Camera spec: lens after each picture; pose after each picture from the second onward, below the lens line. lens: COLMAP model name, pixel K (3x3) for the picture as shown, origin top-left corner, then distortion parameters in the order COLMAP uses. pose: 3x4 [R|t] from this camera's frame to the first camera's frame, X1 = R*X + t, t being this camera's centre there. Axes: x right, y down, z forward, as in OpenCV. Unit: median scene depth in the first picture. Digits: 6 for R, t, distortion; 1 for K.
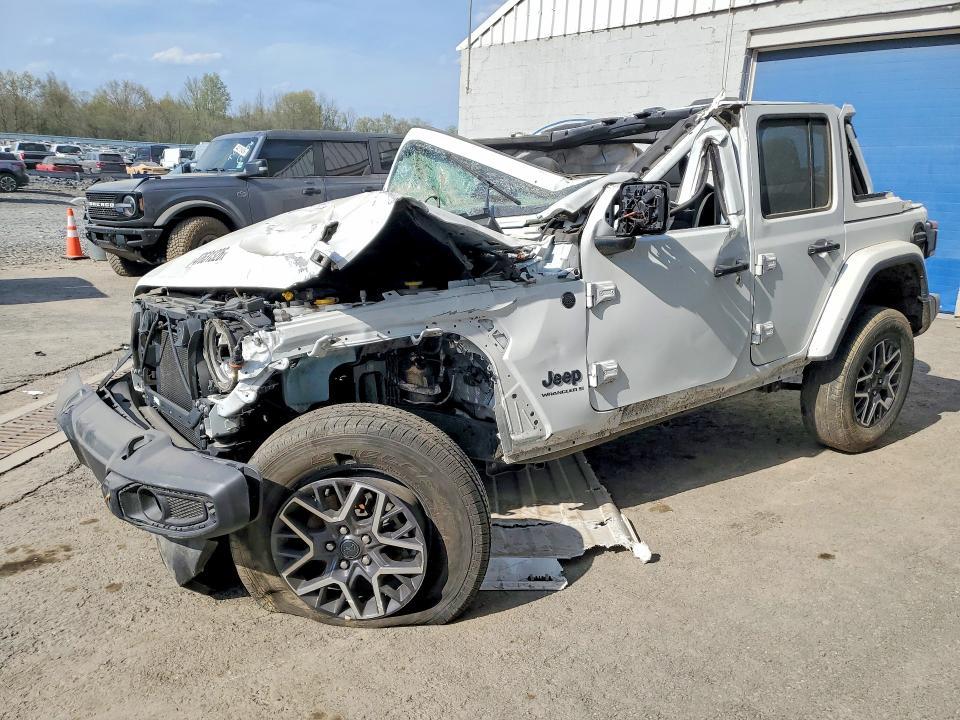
lens RADIAL K [[710.9, 0, 480.0], [0, 710.9, 360.0], [0, 0, 1]] dist [0.001945, 0.002630]
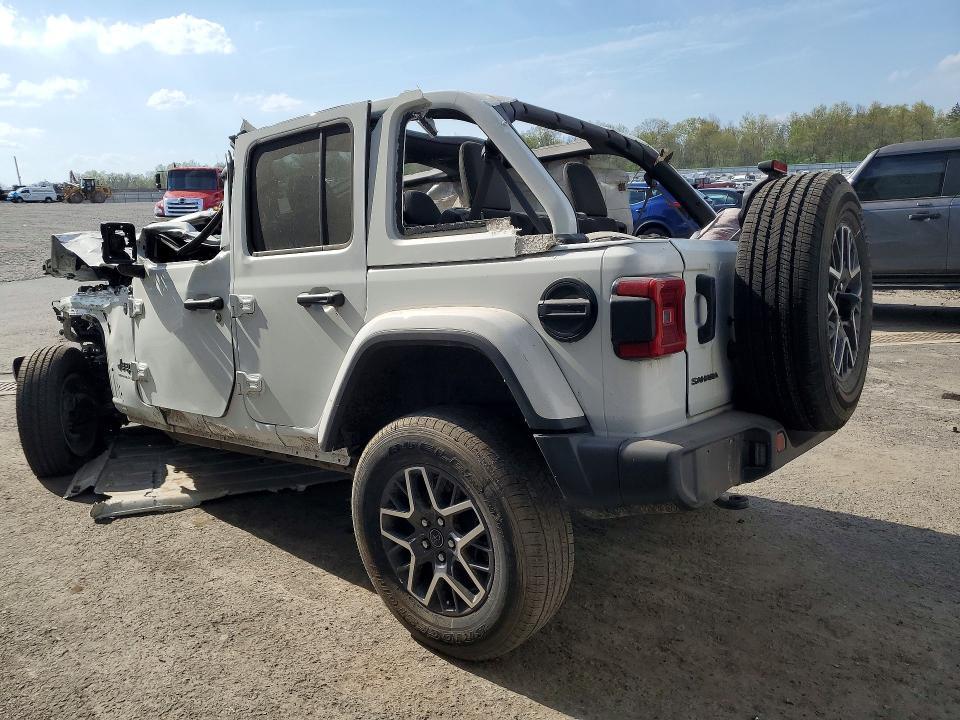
lens RADIAL K [[710.9, 0, 480.0], [0, 710.9, 360.0], [0, 0, 1]] dist [0.001945, 0.002630]
pose [[0.270624, 0.167414, -0.948016, 1.239305], [-0.200986, 0.972887, 0.114432, -0.214770], [0.941471, 0.159570, 0.296935, 0.954250]]
